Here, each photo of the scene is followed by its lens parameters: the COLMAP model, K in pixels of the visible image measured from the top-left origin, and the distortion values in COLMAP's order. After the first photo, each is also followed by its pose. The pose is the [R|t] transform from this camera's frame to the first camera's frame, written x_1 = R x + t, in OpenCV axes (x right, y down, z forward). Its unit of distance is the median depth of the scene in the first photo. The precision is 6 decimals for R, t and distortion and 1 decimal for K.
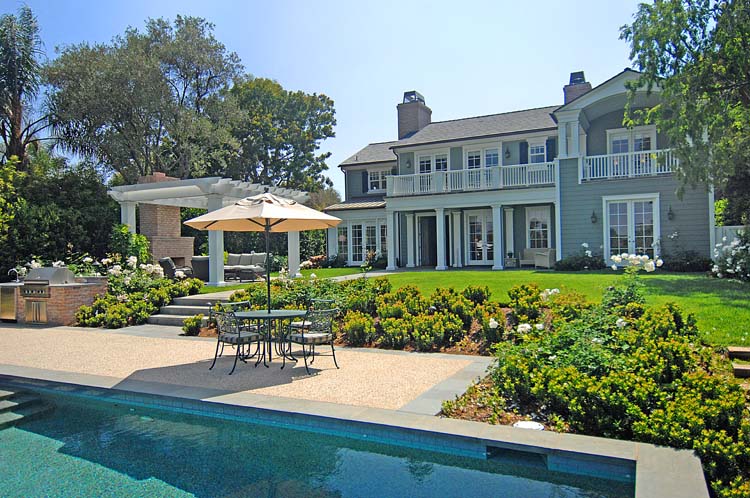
lens RADIAL K [[563.9, 0, 376.9], [0, 563.9, 248.0], [0, 0, 1]] dist [0.068259, 0.001891]
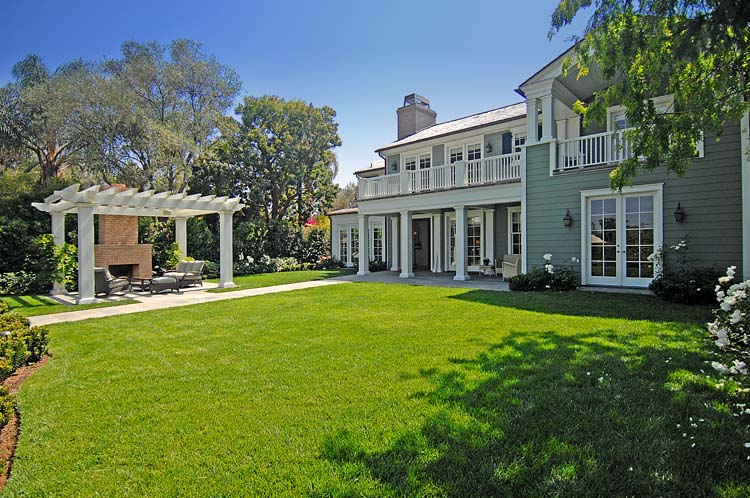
lens RADIAL K [[397.4, 0, 372.4], [0, 397.4, 249.9], [0, 0, 1]] dist [0.035916, 0.000428]
pose [[0.956457, 0.004980, -0.291832, 0.242876], [0.003759, 0.999561, 0.029378, -0.025086], [0.291851, -0.029195, 0.956018, 0.347174]]
